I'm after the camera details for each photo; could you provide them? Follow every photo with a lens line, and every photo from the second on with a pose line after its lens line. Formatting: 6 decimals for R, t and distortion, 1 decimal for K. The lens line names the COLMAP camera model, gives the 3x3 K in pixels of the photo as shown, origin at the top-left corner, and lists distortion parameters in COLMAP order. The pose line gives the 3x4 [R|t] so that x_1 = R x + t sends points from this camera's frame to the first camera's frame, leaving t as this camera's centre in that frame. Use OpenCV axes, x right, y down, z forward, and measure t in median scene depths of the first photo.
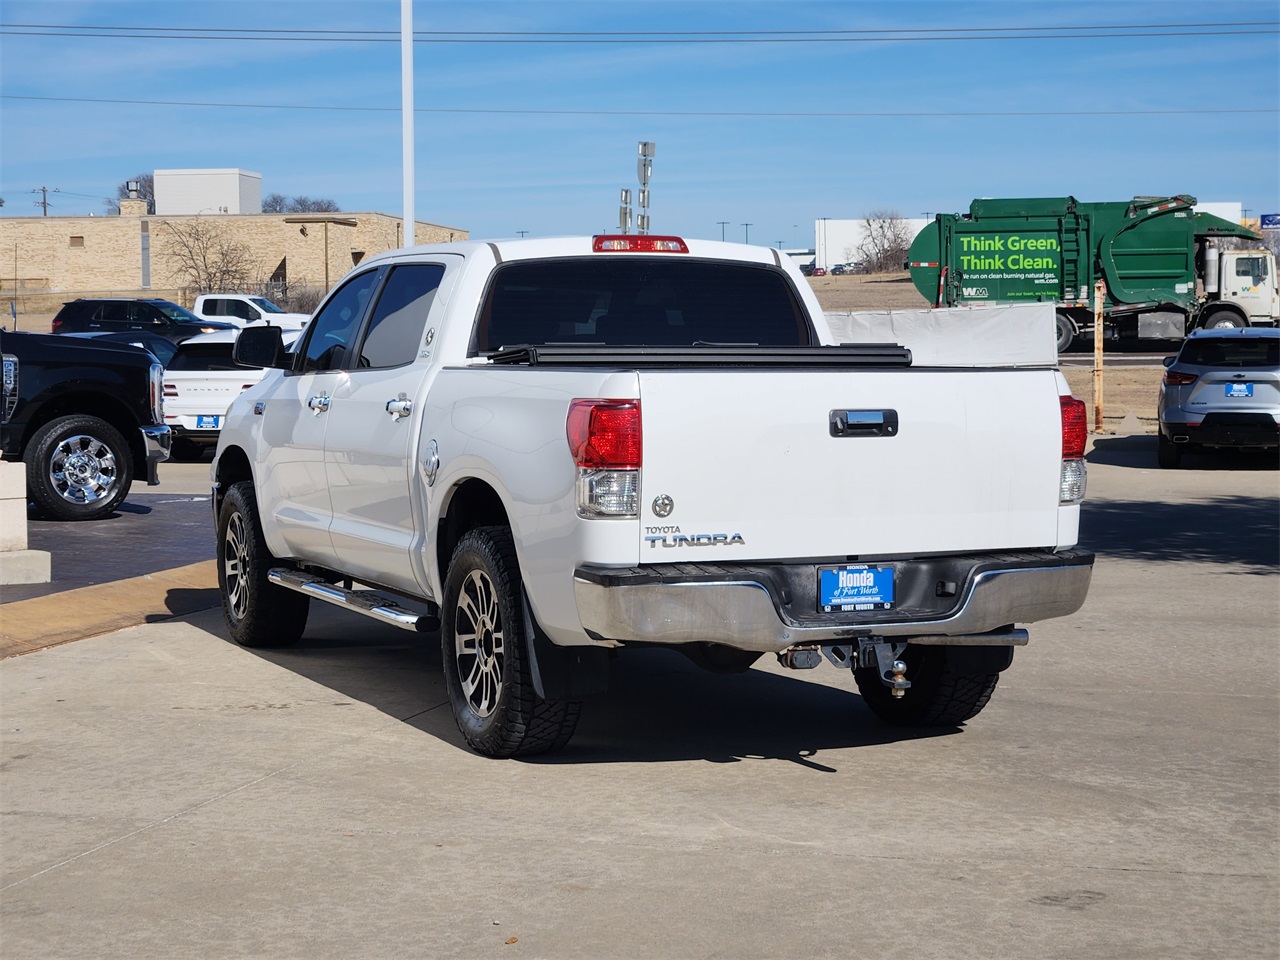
lens RADIAL K [[2521.8, 0, 647.1], [0, 2521.8, 413.9], [0, 0, 1]] dist [-0.757067, 10.814702]
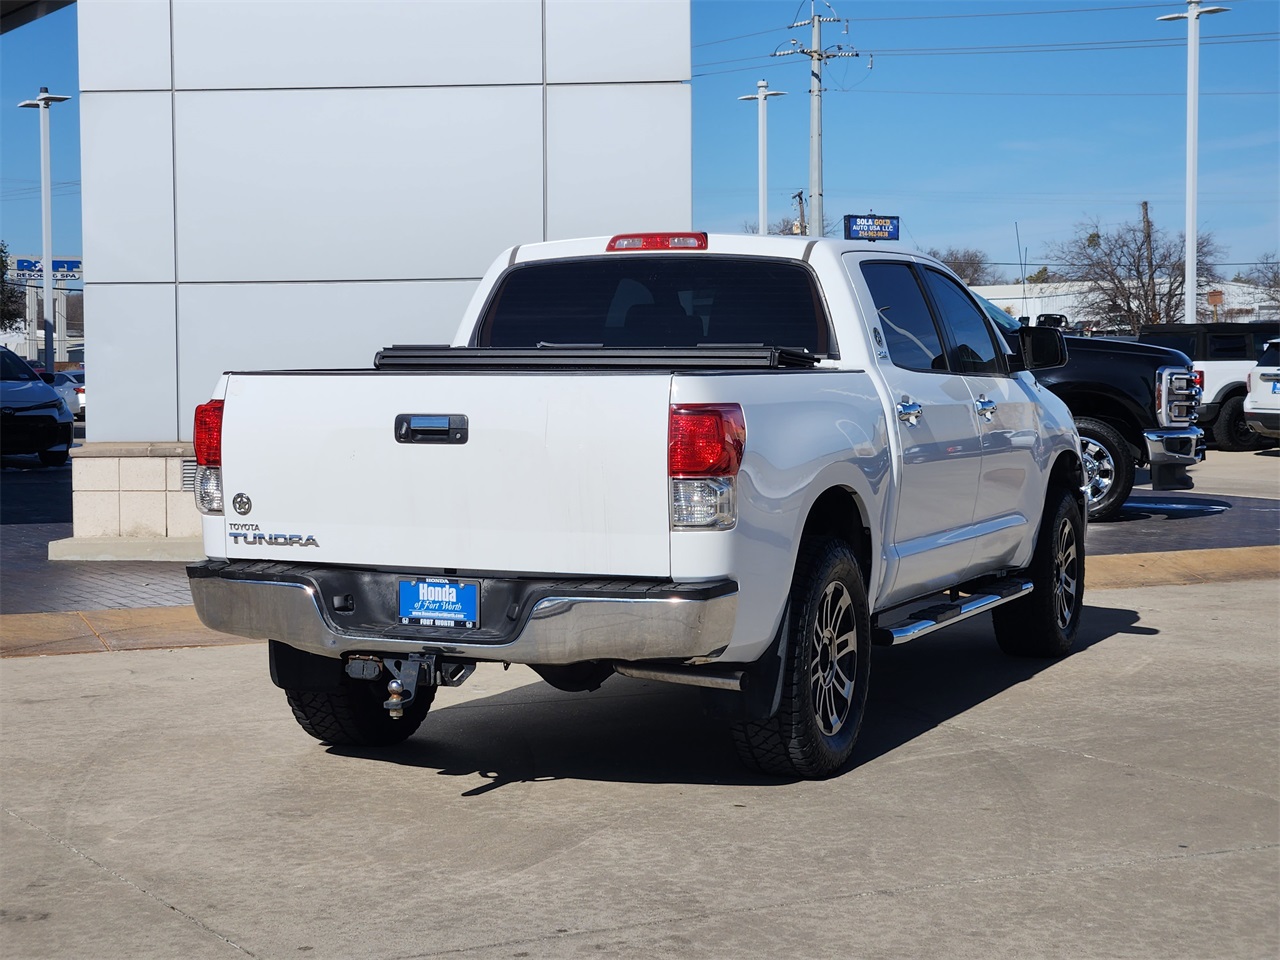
lens RADIAL K [[2521.8, 0, 647.1], [0, 2521.8, 413.9], [0, 0, 1]] dist [-0.757067, 10.814702]
pose [[0.698770, 0.019616, -0.715077, 0.808025], [-0.020667, 0.999760, 0.007231, -0.010302], [0.715048, 0.009726, 0.699008, 0.389062]]
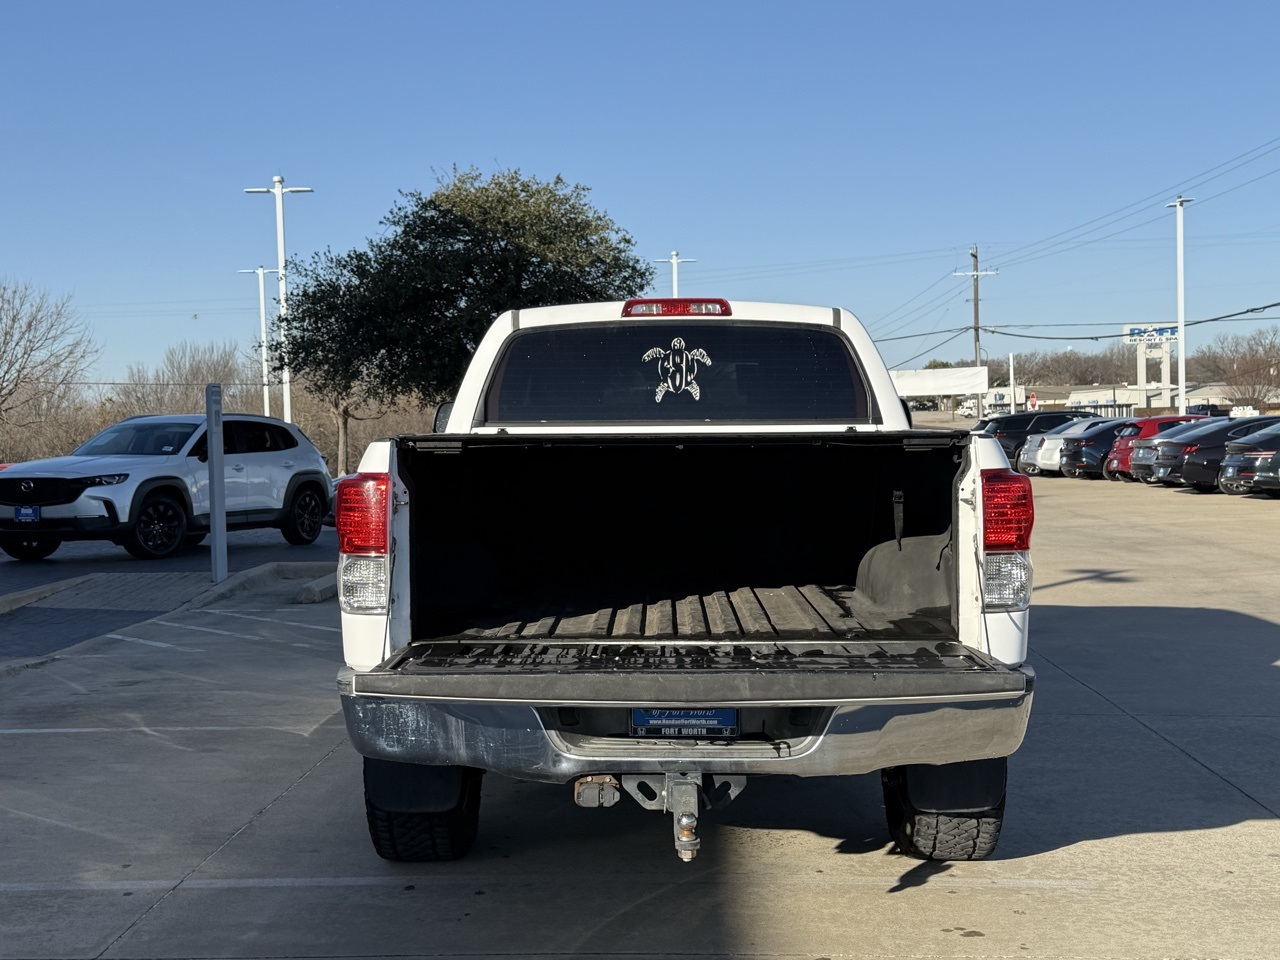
lens RADIAL K [[1629.8, 0, 640.0], [0, 1629.8, 480.0], [0, 0, 1]] dist [0.150341, -0.047903]
pose [[0.912434, 0.006571, -0.409172, 0.282999], [-0.004851, 0.999974, 0.005243, -0.006289], [0.409196, -0.002799, 0.912442, 0.508945]]
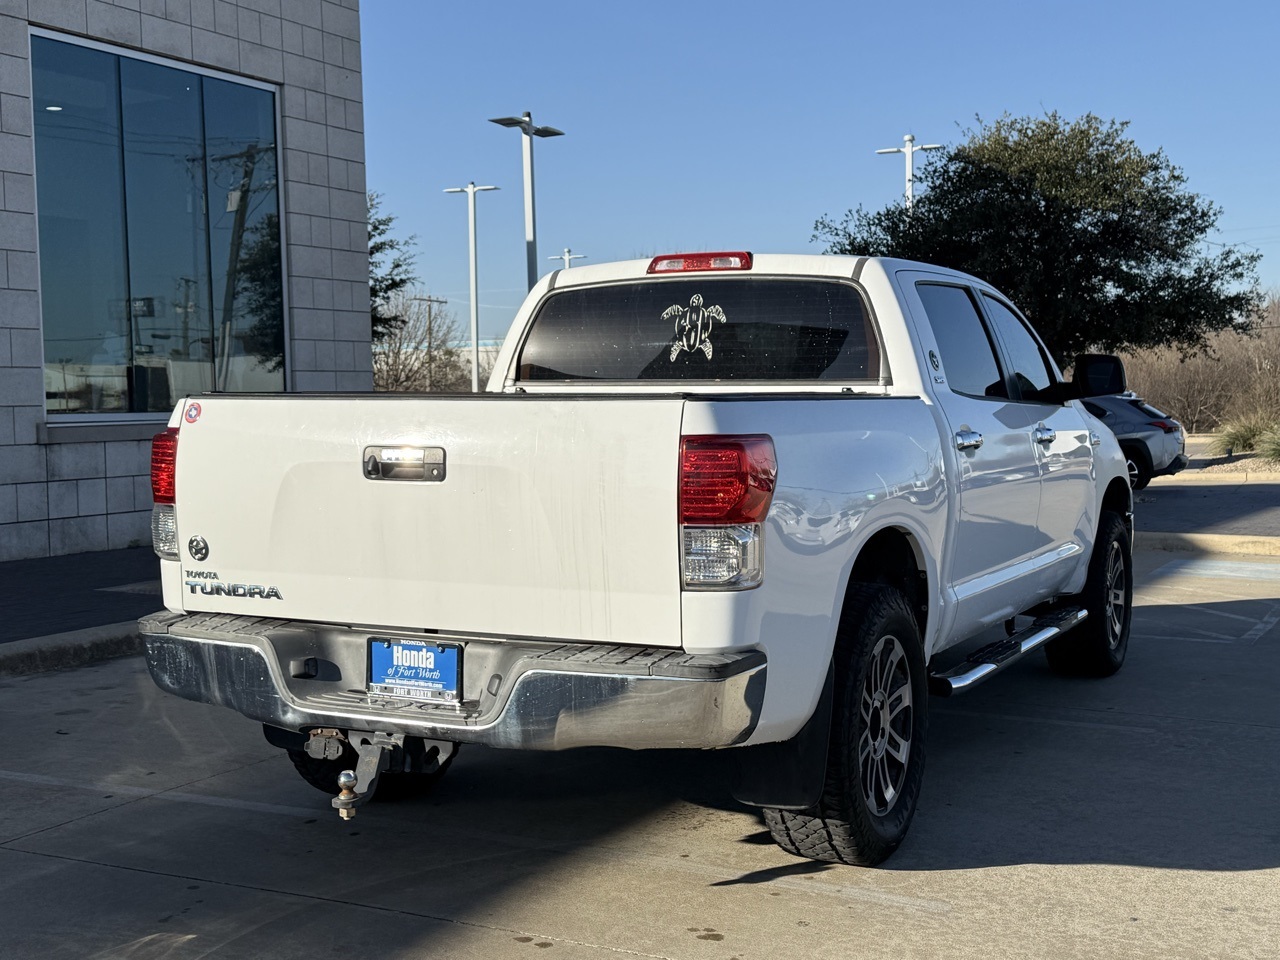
lens RADIAL K [[1629.8, 0, 640.0], [0, 1629.8, 480.0], [0, 0, 1]] dist [0.150341, -0.047903]
pose [[0.644522, 0.041647, -0.763451, 0.523671], [-0.021011, 0.999103, 0.036764, -0.011625], [0.764297, -0.007654, 0.644819, 0.710197]]
